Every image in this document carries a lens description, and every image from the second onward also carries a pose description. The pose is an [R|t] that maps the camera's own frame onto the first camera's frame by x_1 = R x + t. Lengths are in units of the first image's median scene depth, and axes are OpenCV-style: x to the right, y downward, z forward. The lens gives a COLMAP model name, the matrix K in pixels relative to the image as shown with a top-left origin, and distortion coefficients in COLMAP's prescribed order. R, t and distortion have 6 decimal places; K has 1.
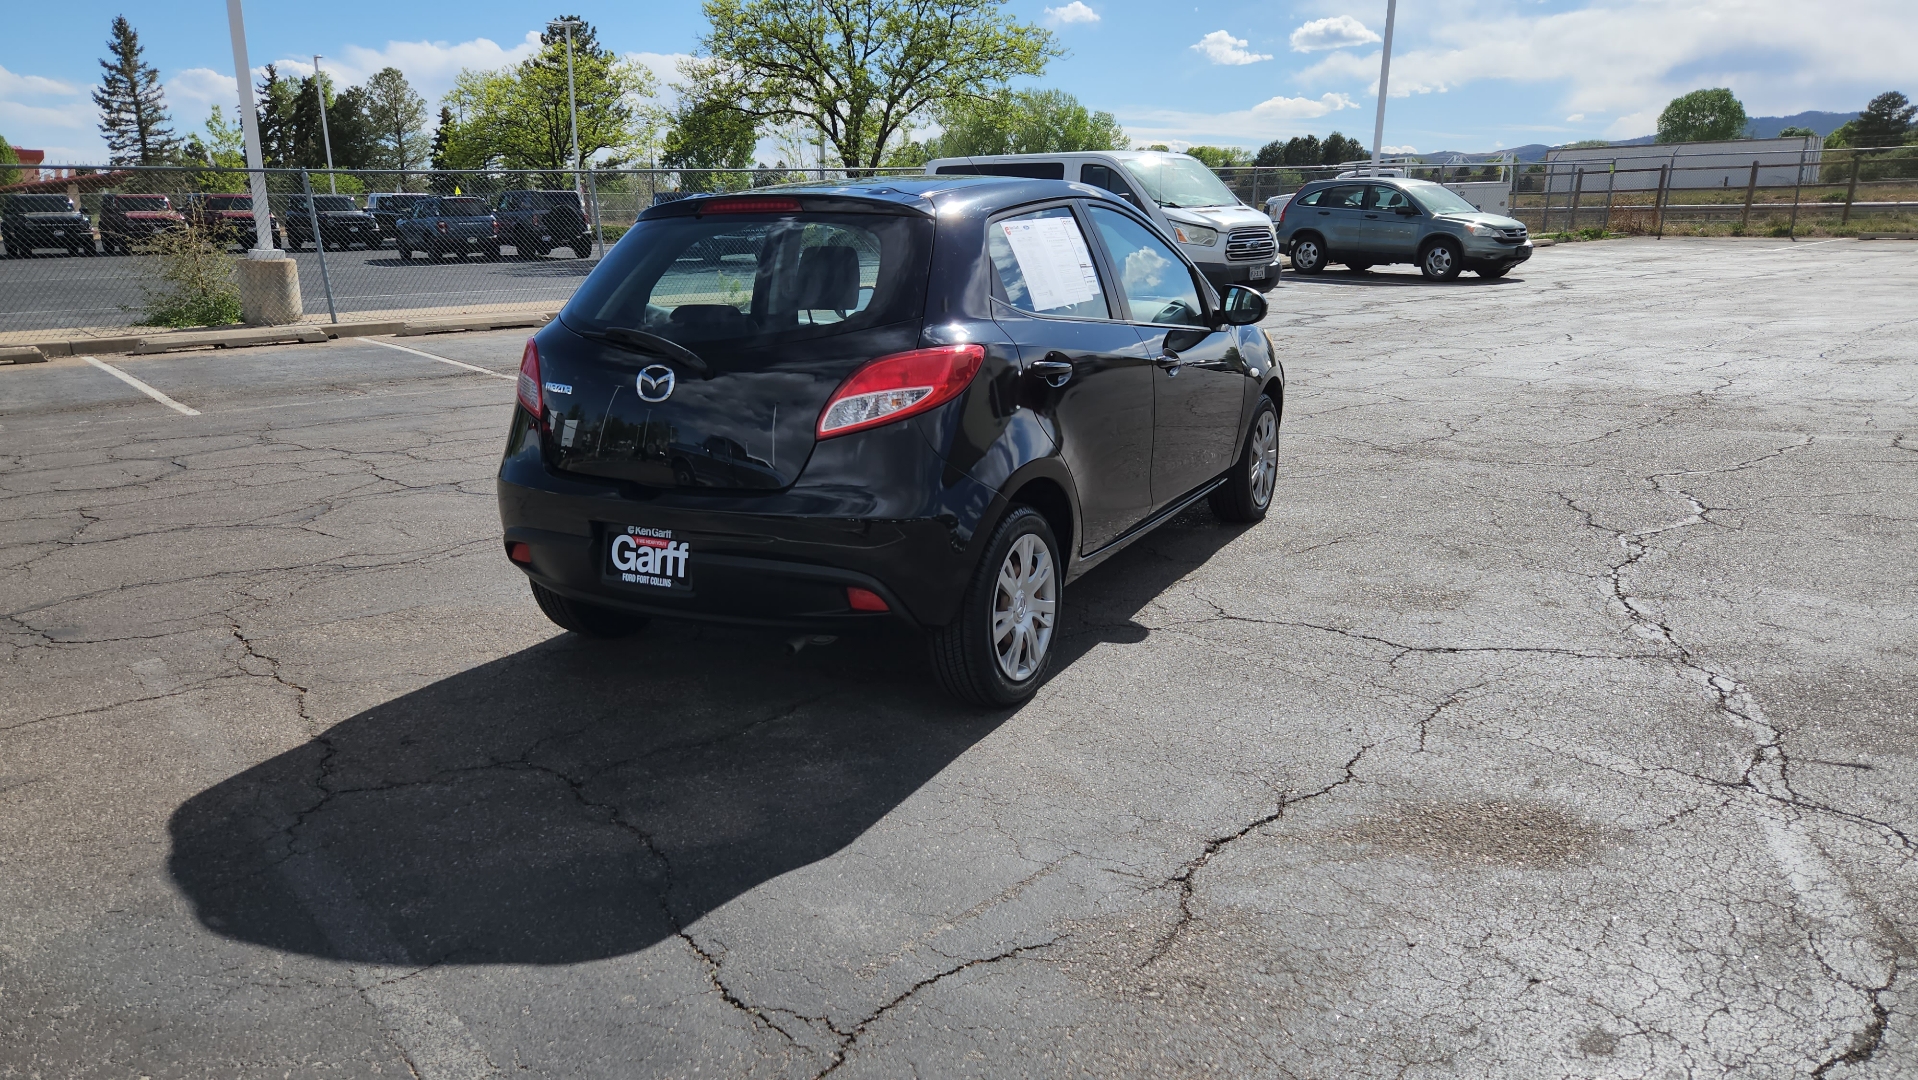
lens RADIAL K [[1282.1, 0, 925.8], [0, 1282.1, 561.5], [0, 0, 1]] dist [0.069660, -0.054121]
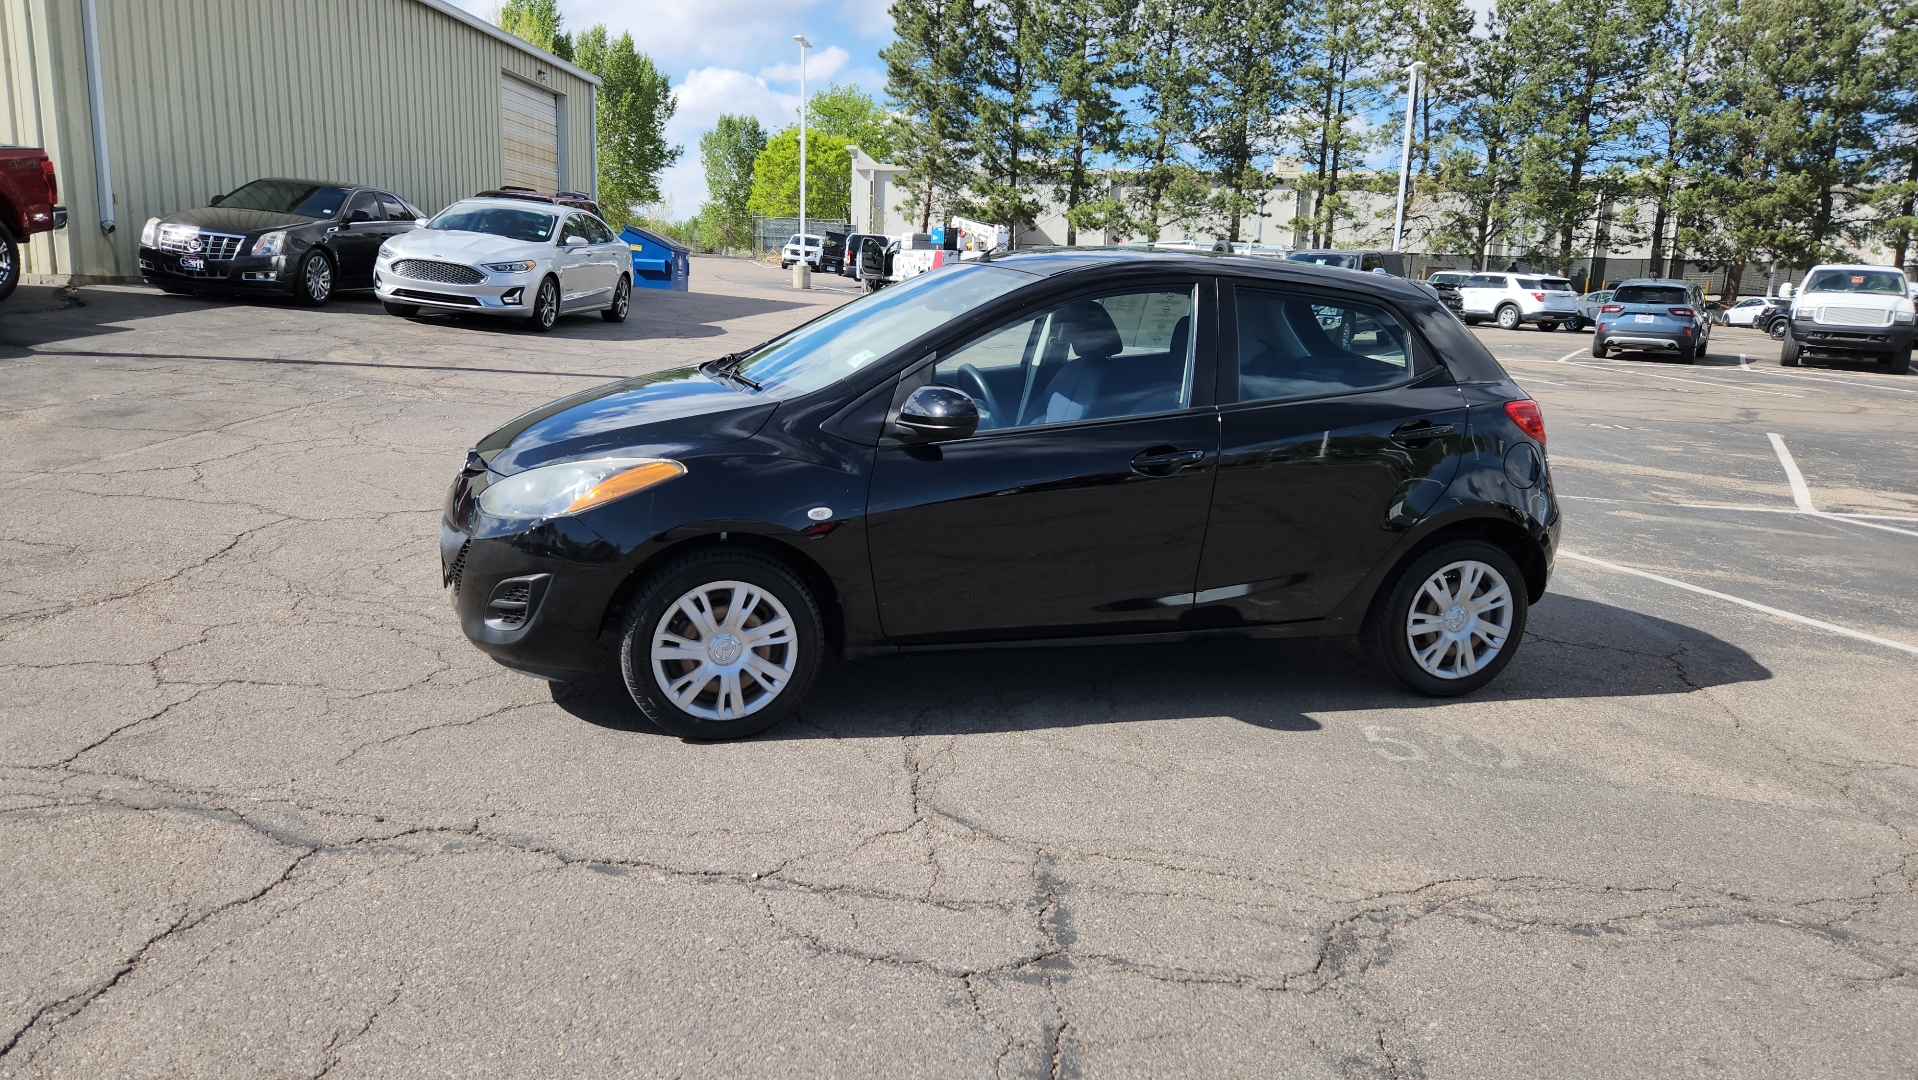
lens RADIAL K [[1282.3, 0, 930.0], [0, 1282.3, 538.8], [0, 0, 1]] dist [0.068529, -0.054927]
pose [[-0.715816, -0.163469, 0.678885, -0.176564], [0.146249, 0.915555, 0.374661, -0.139410], [-0.682802, 0.367475, -0.631462, 0.521858]]
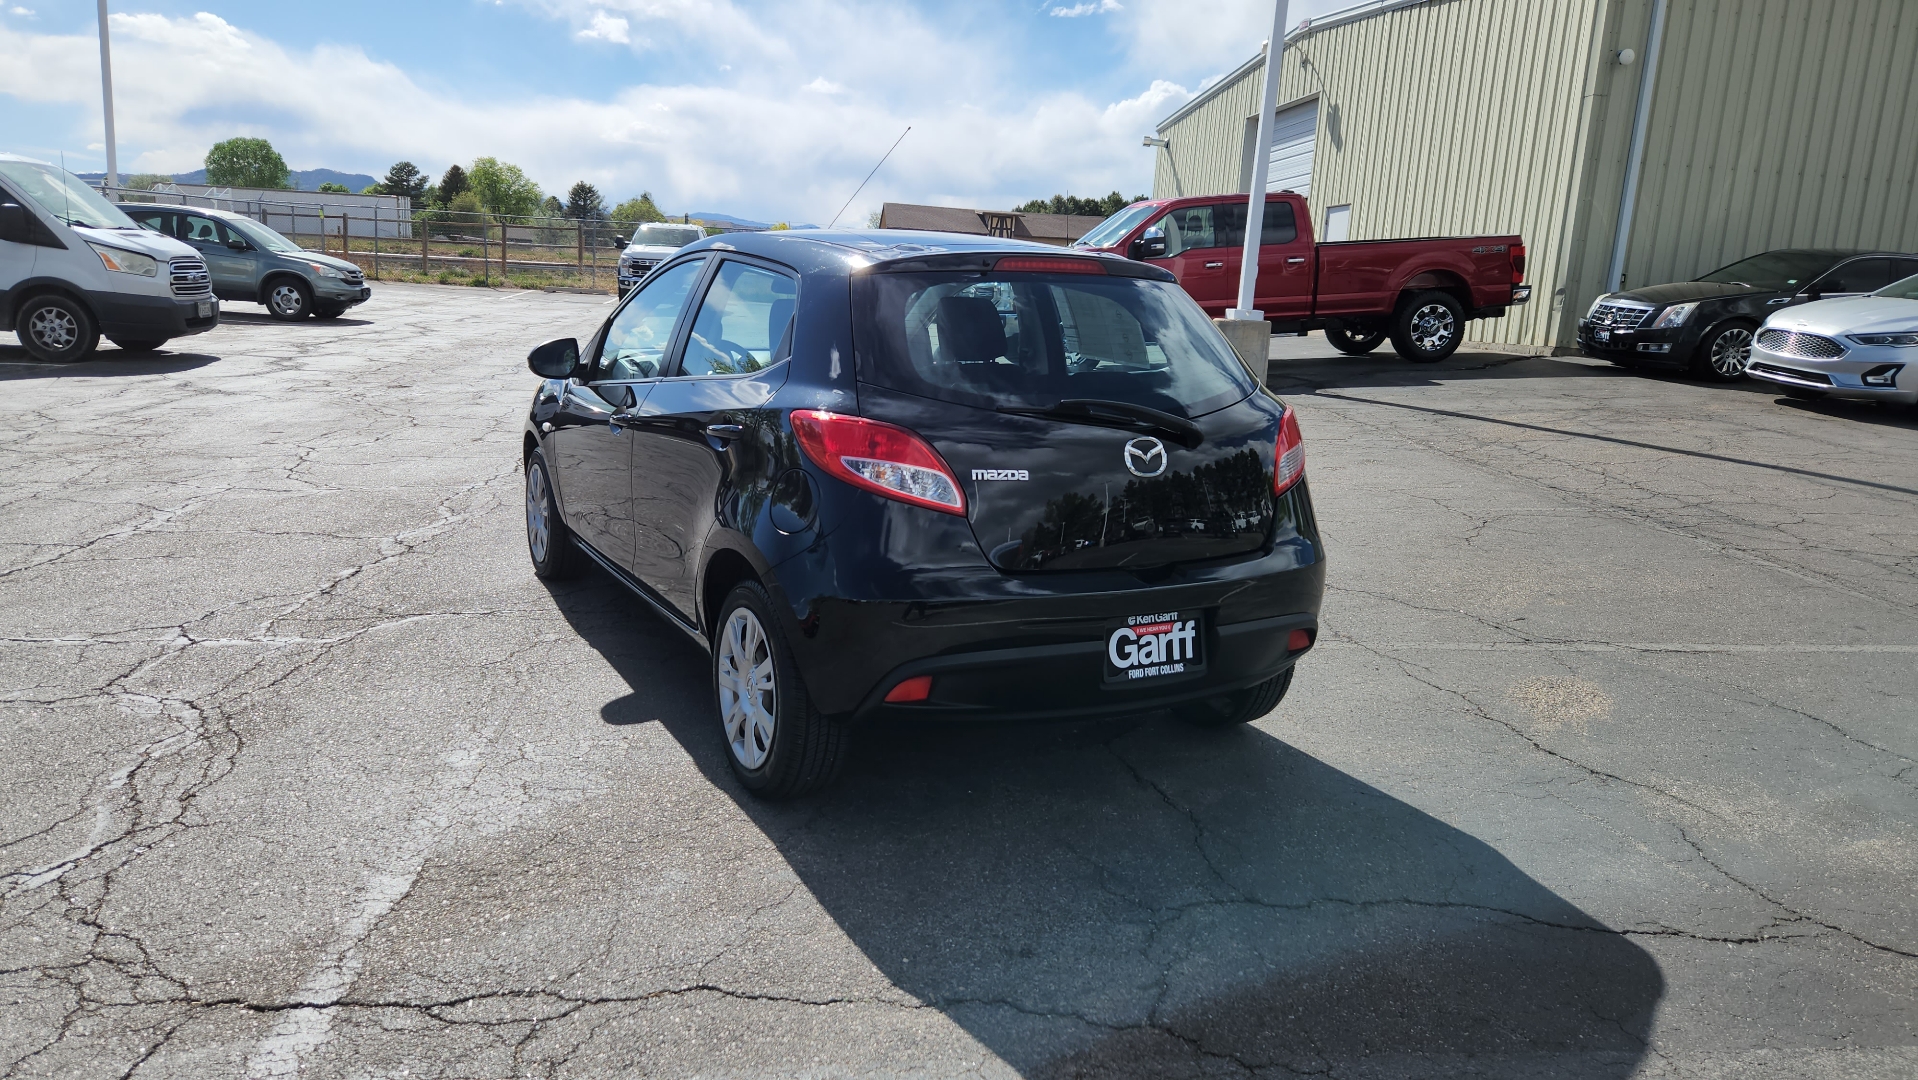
lens RADIAL K [[1282.3, 0, 914.3], [0, 1282.3, 539.3], [0, 0, 1]] dist [0.068529, -0.054927]
pose [[0.549891, -0.130018, 0.825054, -0.226393], [0.165643, 0.985165, 0.044851, -0.031610], [-0.818646, 0.112001, 0.563271, 0.132899]]
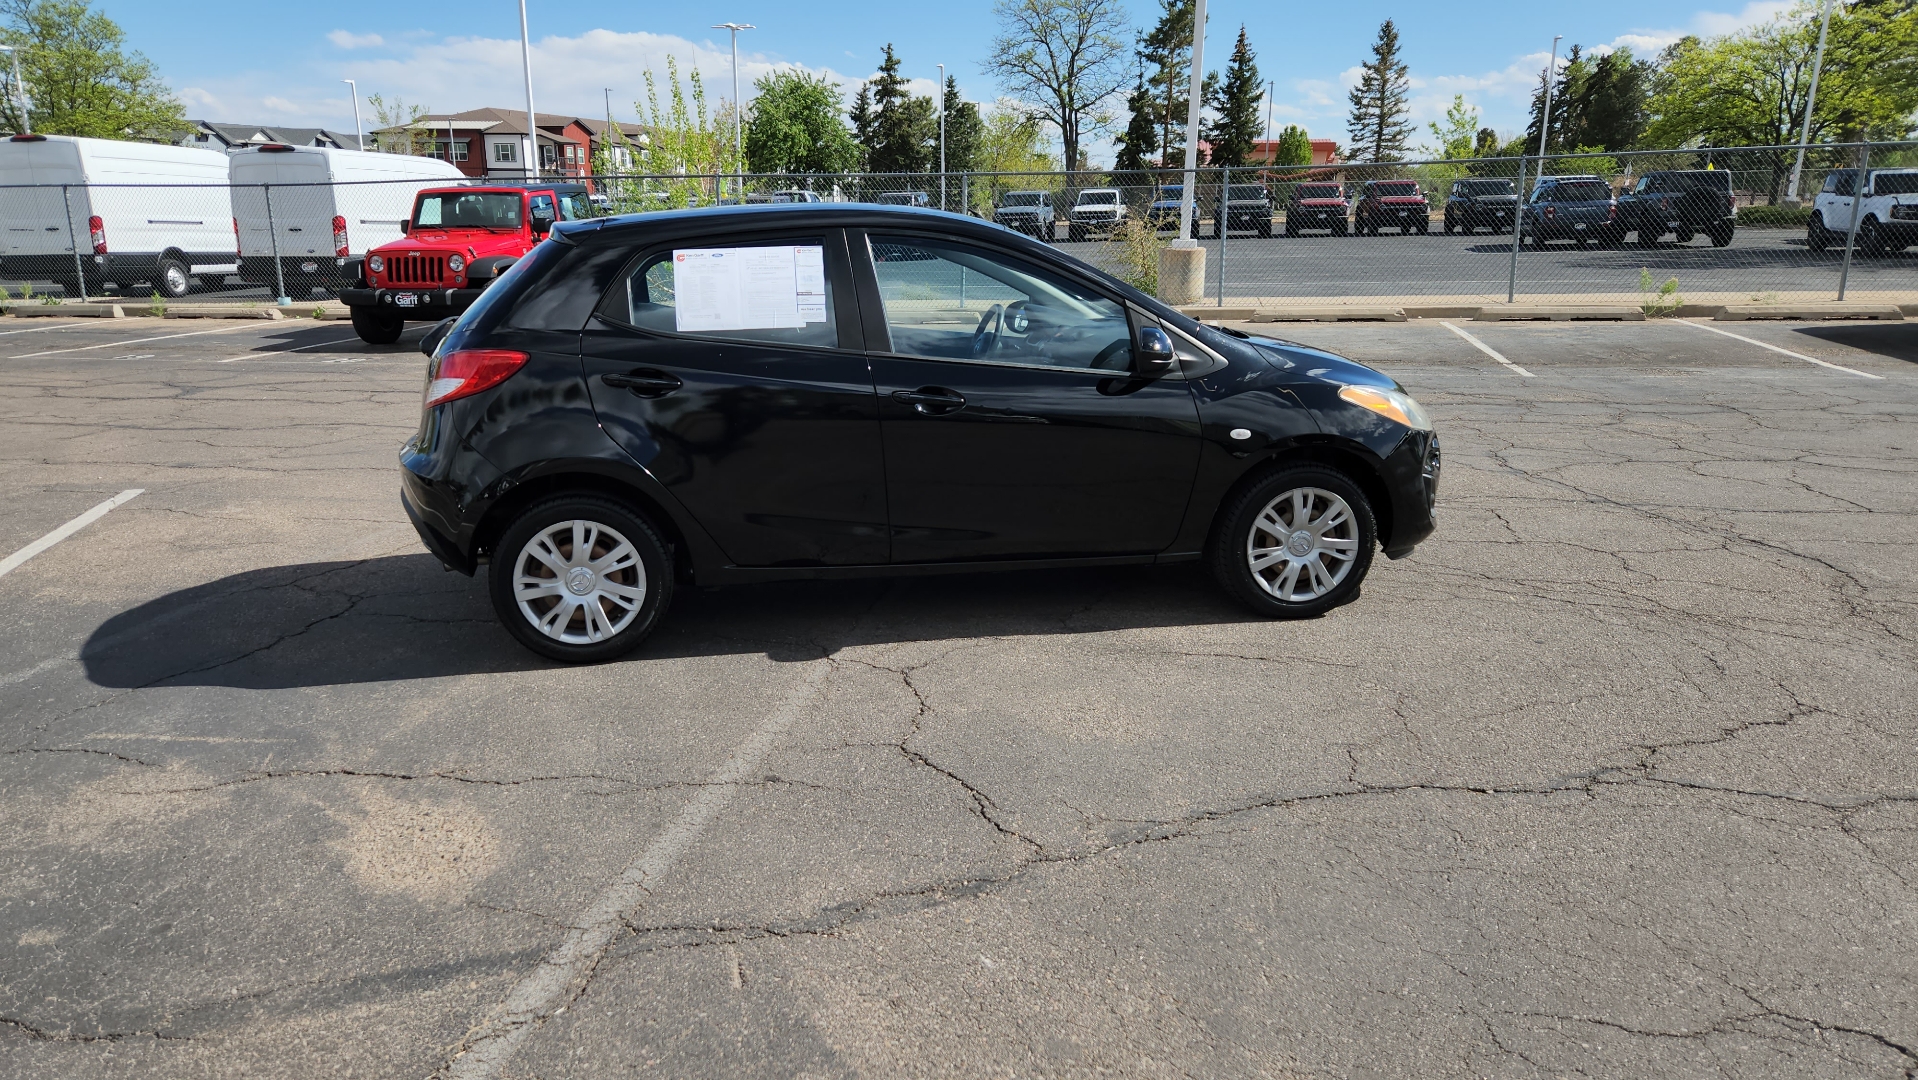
lens RADIAL K [[1283.2, 0, 926.6], [0, 1283.2, 560.1], [0, 0, 1]] dist [0.070170, -0.052124]
pose [[0.622510, 0.214187, -0.752732, 0.259402], [-0.204336, 0.972940, 0.107861, -0.039380], [0.755466, 0.086666, 0.649431, 0.108737]]
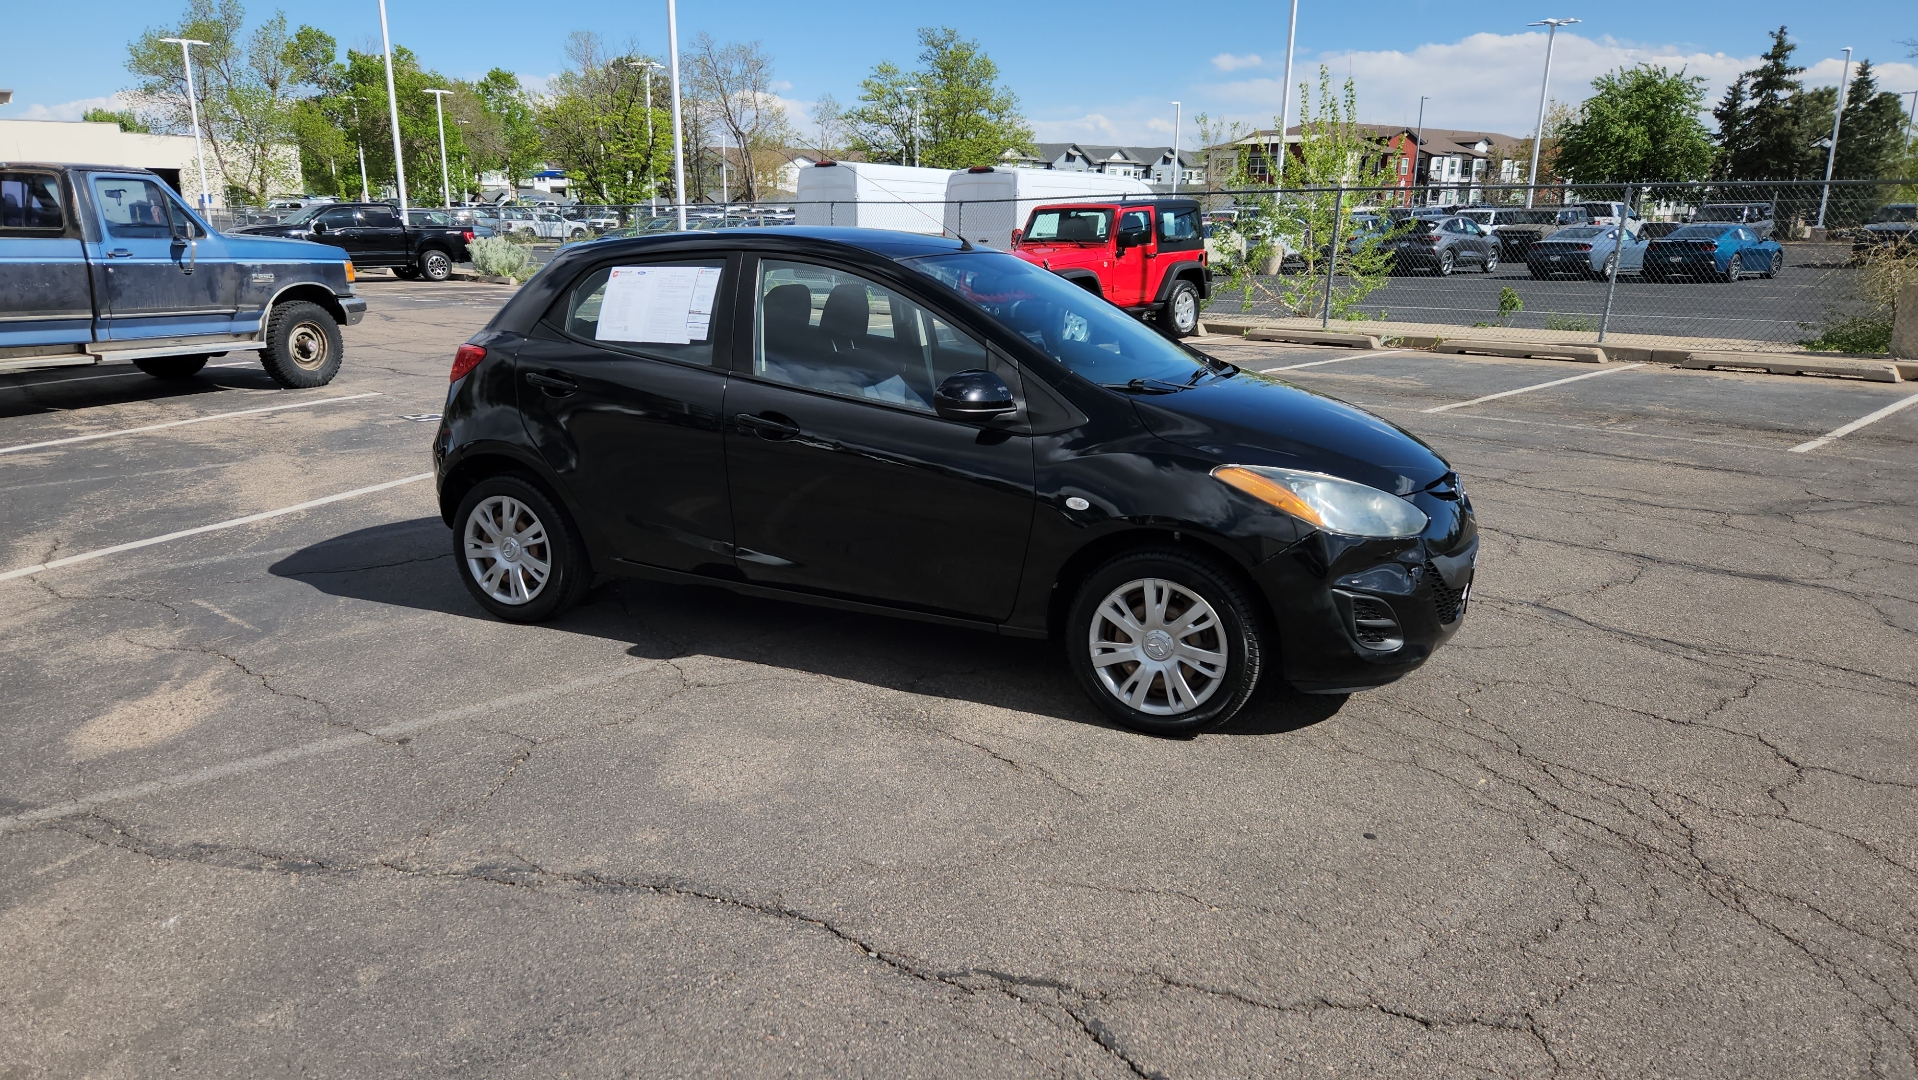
lens RADIAL K [[1283.2, 0, 924.9], [0, 1283.2, 555.8], [0, 0, 1]] dist [0.070170, -0.052124]
pose [[0.060234, 0.265482, -0.962232, 0.316294], [-0.269027, 0.932629, 0.240474, -0.090285], [0.961247, 0.244382, 0.127598, 0.282946]]
